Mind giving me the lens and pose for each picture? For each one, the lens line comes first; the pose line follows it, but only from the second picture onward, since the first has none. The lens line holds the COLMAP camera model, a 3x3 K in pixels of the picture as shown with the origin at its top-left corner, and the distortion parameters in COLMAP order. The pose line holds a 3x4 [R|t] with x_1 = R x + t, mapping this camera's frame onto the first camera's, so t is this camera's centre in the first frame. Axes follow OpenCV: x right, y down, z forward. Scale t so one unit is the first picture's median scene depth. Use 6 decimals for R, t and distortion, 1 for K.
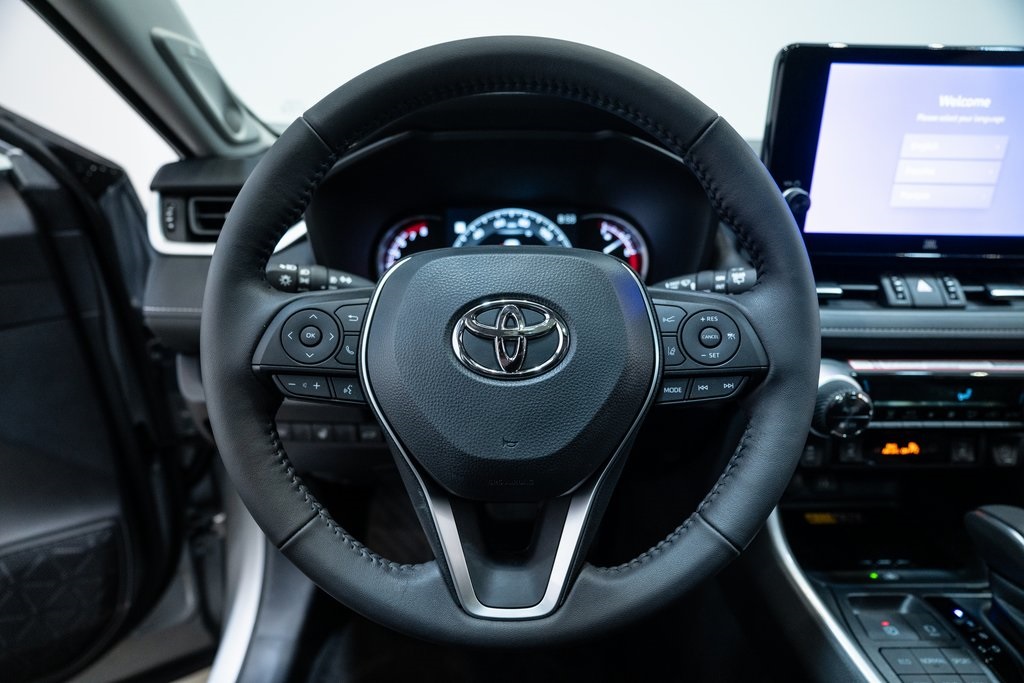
lens RADIAL K [[518.3, 0, 519.8], [0, 518.3, 338.5], [0, 0, 1]] dist [-0.026847, 0.005994]
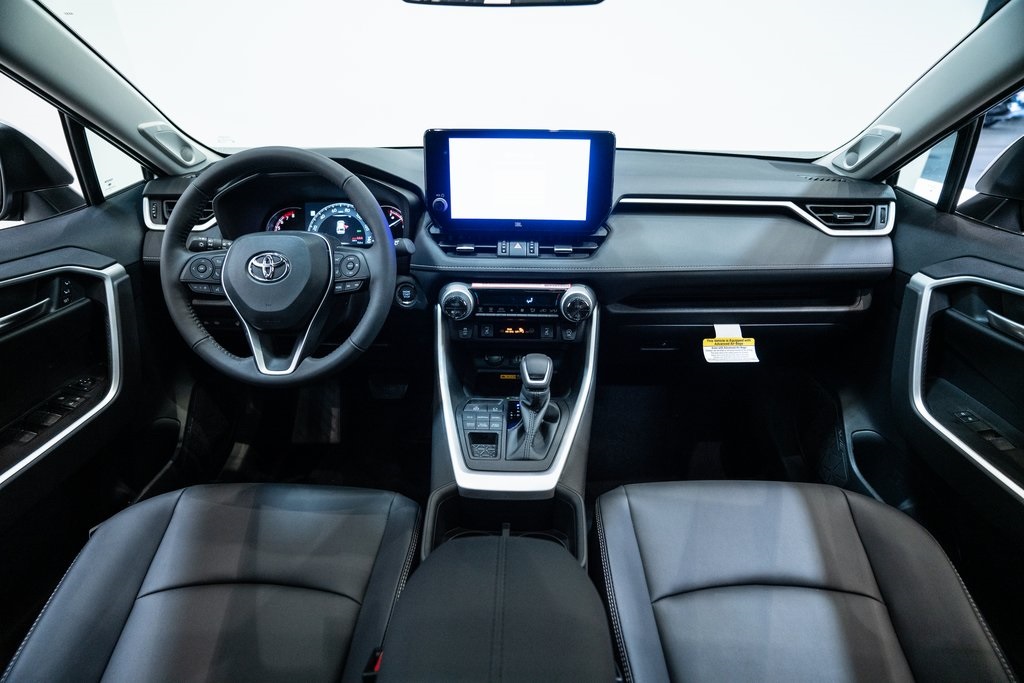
lens RADIAL K [[518.3, 0, 501.1], [0, 518.3, 340.4], [0, 0, 1]] dist [-0.026847, 0.005994]
pose [[0.998616, 0.011677, -0.051281, 0.975738], [-0.007637, 0.996902, 0.078282, 0.122804], [0.052036, -0.077782, 0.995611, -1.196295]]
